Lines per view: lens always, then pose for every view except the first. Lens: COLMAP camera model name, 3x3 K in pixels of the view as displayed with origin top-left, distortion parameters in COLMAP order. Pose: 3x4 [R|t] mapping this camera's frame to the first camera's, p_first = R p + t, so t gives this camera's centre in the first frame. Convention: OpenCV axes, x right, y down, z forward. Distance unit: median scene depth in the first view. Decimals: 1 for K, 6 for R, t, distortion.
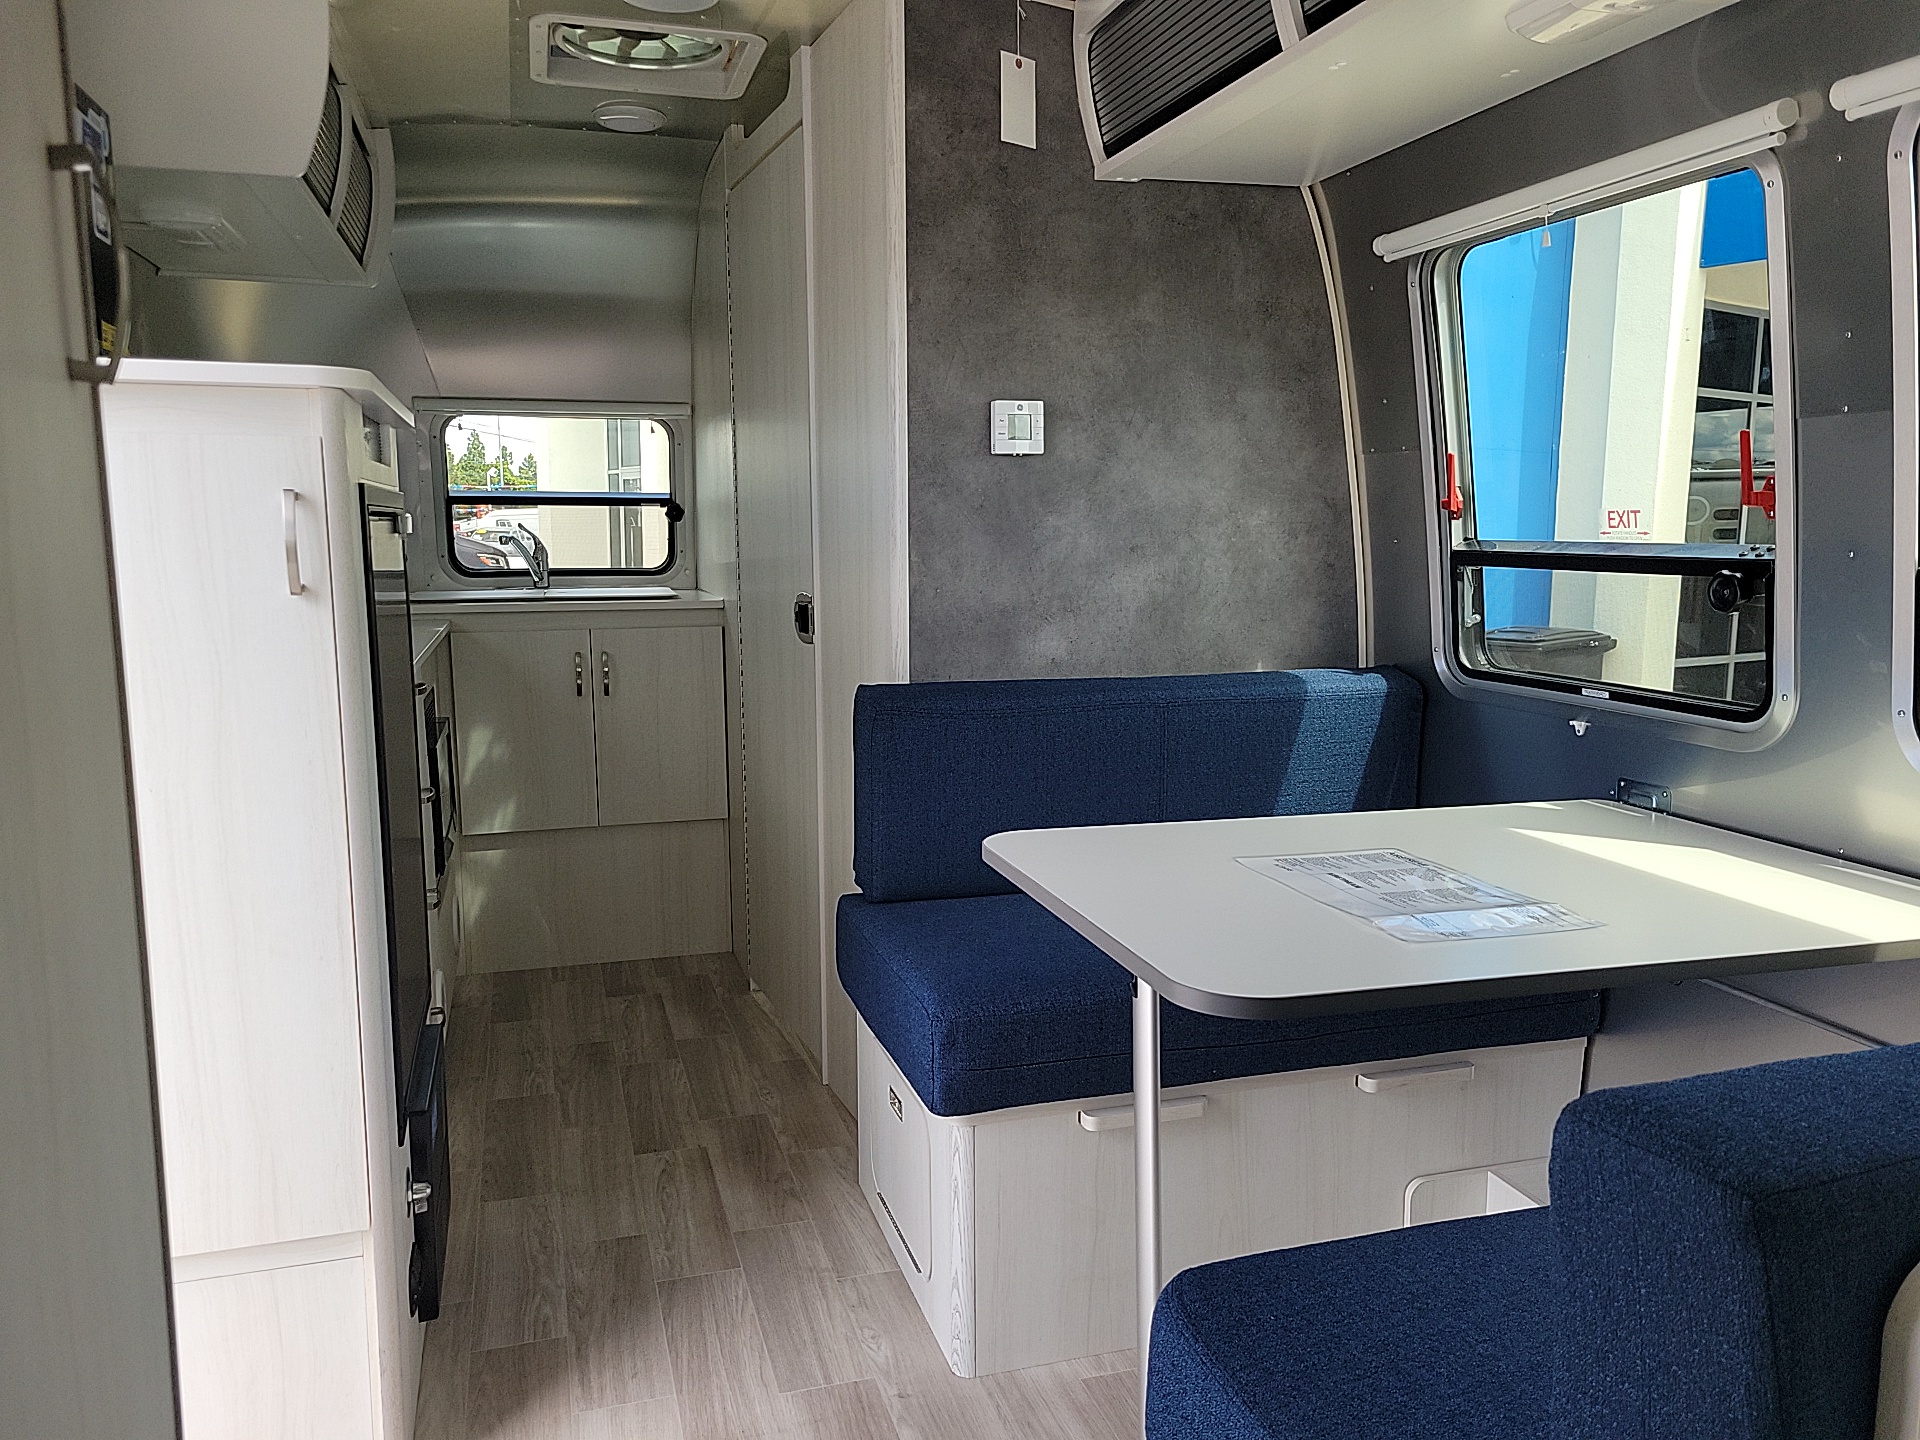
lens RADIAL K [[1453.4, 0, 953.8], [0, 1453.4, 740.6], [0, 0, 1]] dist [0.057777, -0.034222]
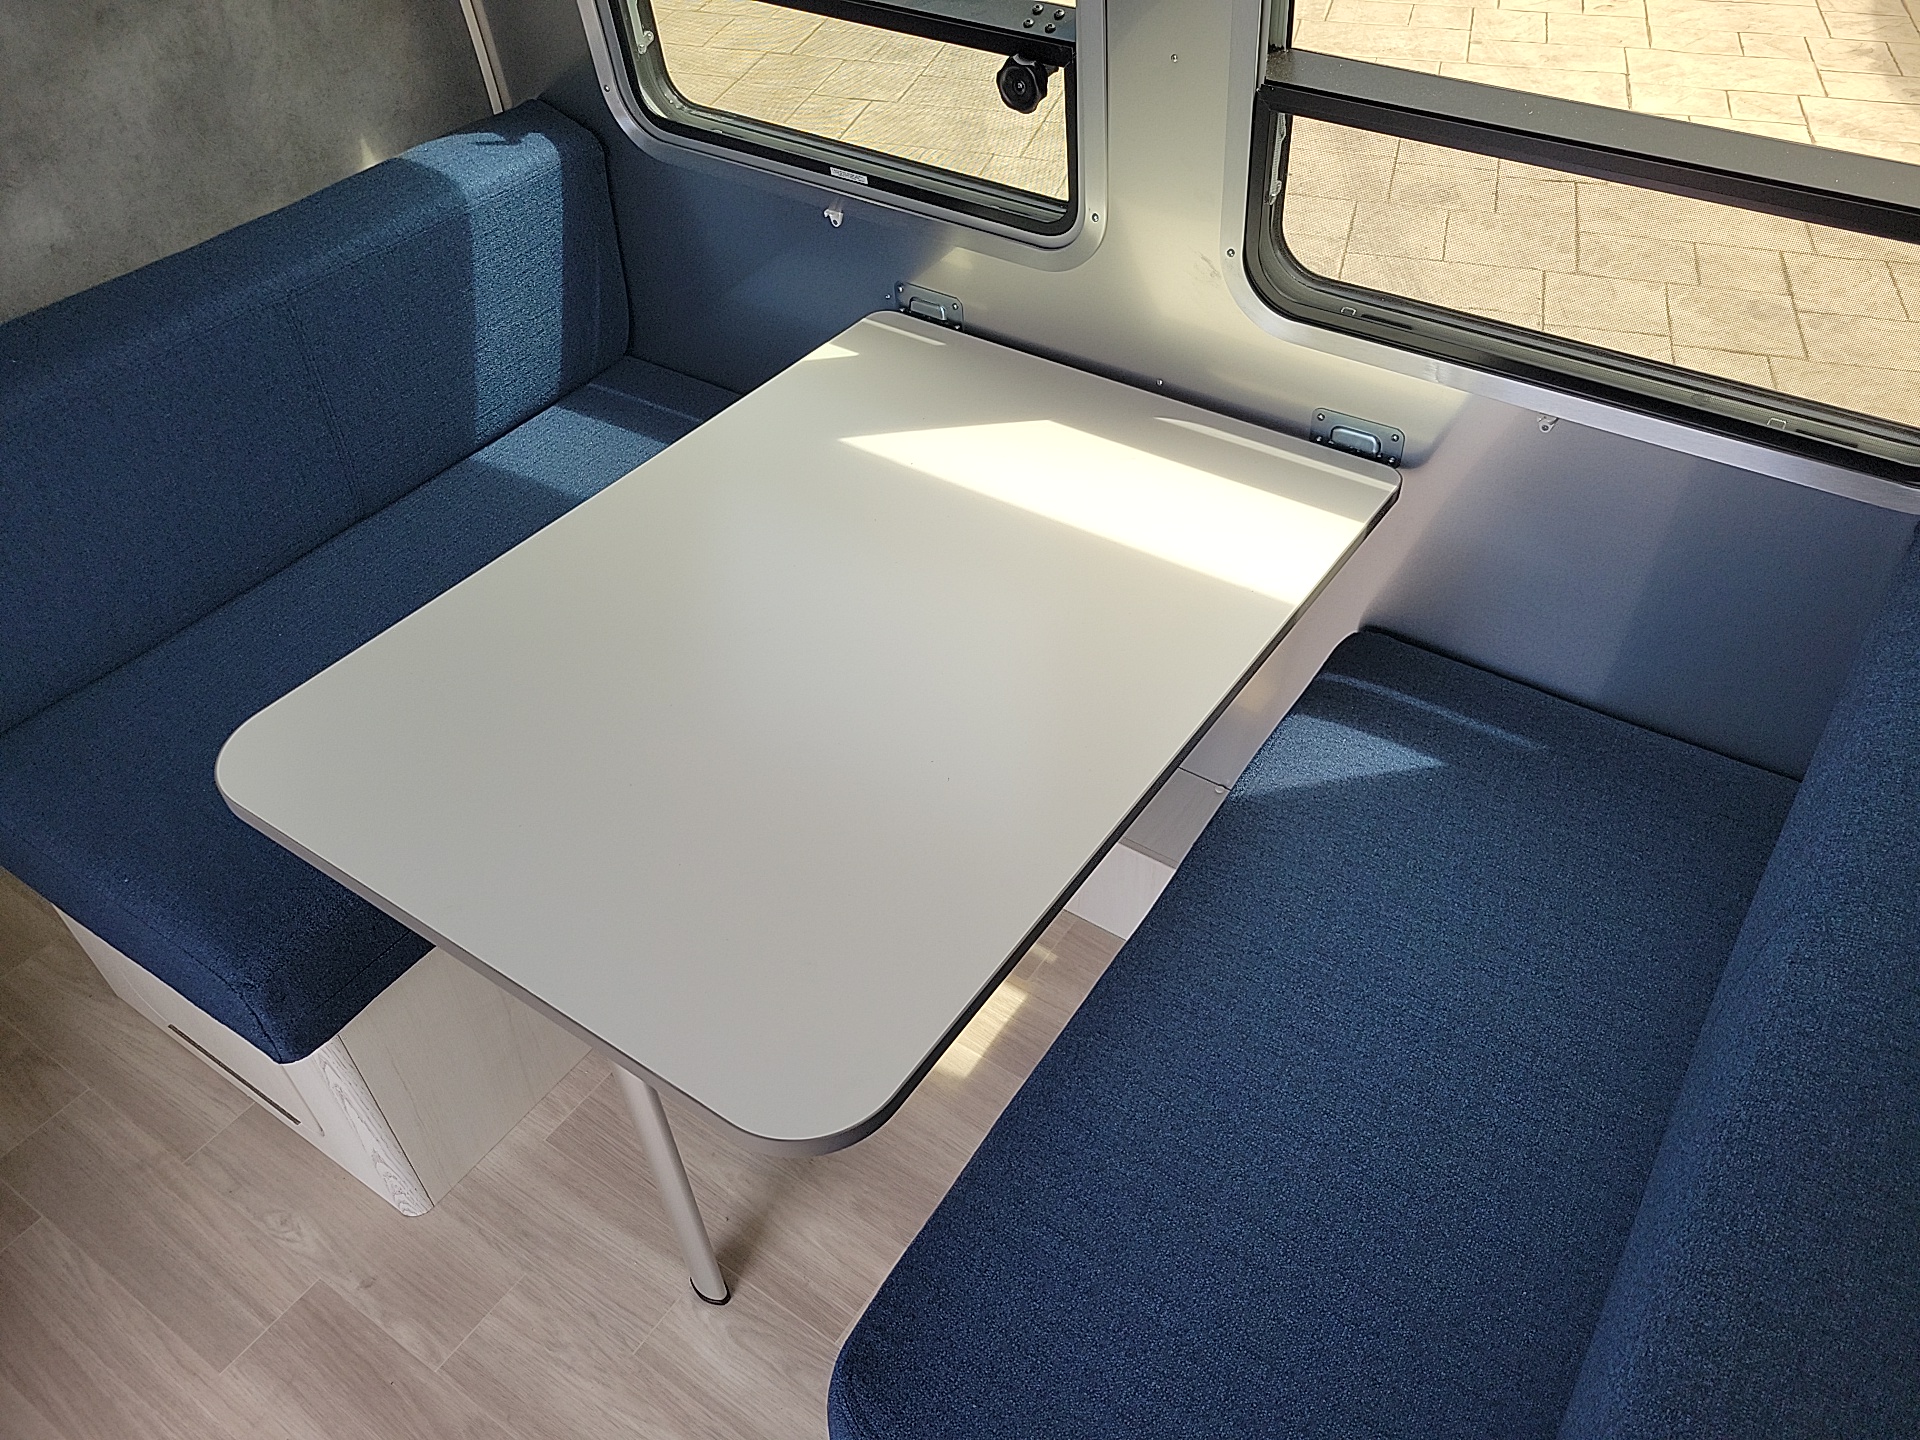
lens RADIAL K [[1453.4, 0, 963.1], [0, 1453.4, 725.9], [0, 0, 1]] dist [0.057777, -0.034222]
pose [[0.775510, -0.447166, 0.445675, -0.002732], [0.116240, 0.794990, 0.595382, -0.238106], [-0.620542, -0.409920, 0.668501, 0.280144]]
